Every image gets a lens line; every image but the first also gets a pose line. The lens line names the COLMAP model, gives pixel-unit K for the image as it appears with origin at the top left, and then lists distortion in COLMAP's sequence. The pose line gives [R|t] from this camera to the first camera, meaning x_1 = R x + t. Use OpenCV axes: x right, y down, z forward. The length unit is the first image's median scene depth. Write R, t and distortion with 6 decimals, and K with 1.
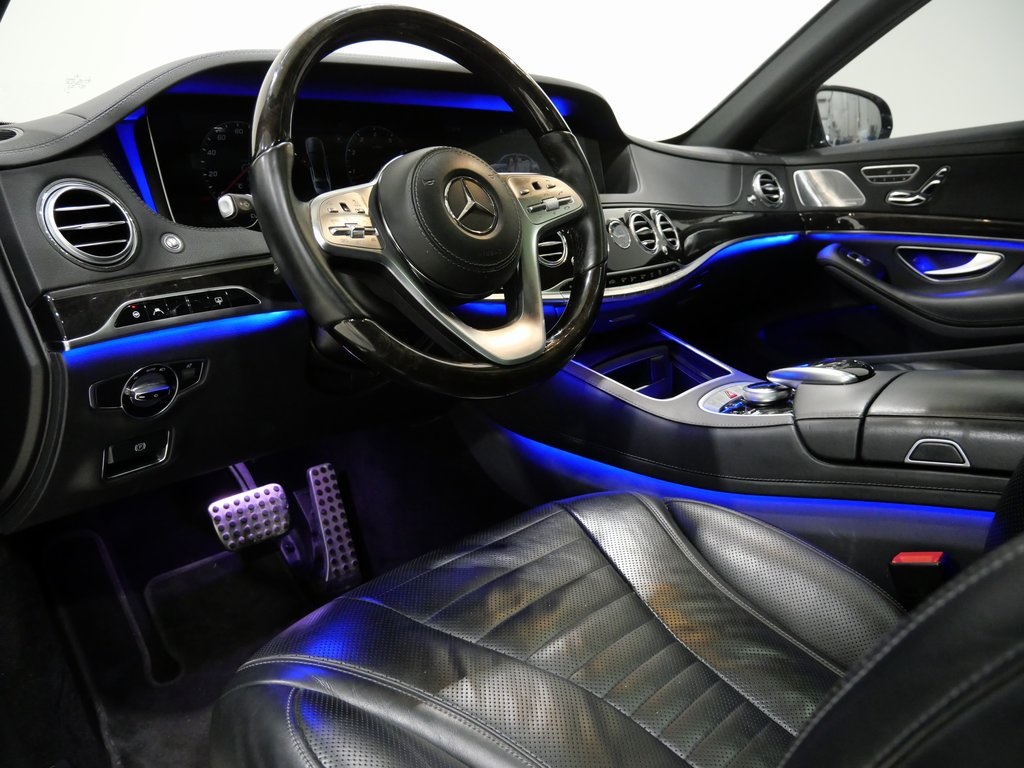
lens RADIAL K [[745.5, 0, 518.7], [0, 745.5, 382.0], [0, 0, 1]] dist [-0.034043, 0.008632]
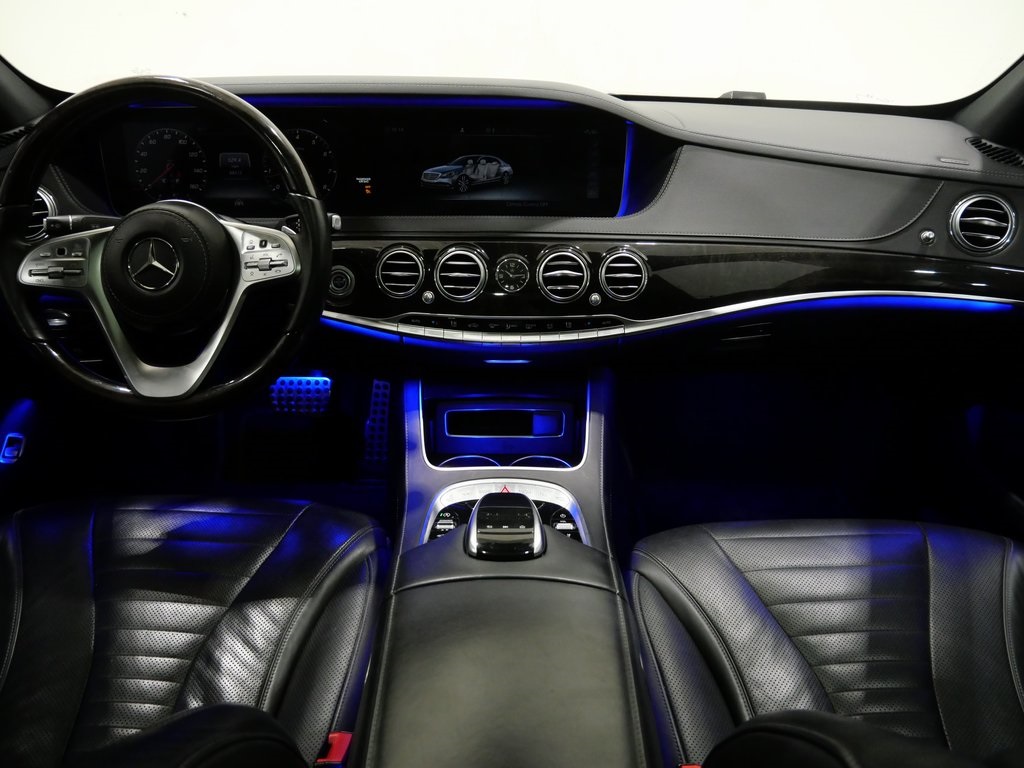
lens RADIAL K [[745.5, 0, 518.5], [0, 745.5, 375.9], [0, 0, 1]] dist [-0.034043, 0.008632]
pose [[0.693909, 0.375171, -0.614603, 0.701837], [-0.216226, 0.922716, 0.319124, -0.355941], [0.686831, -0.088550, 0.721403, 0.332303]]
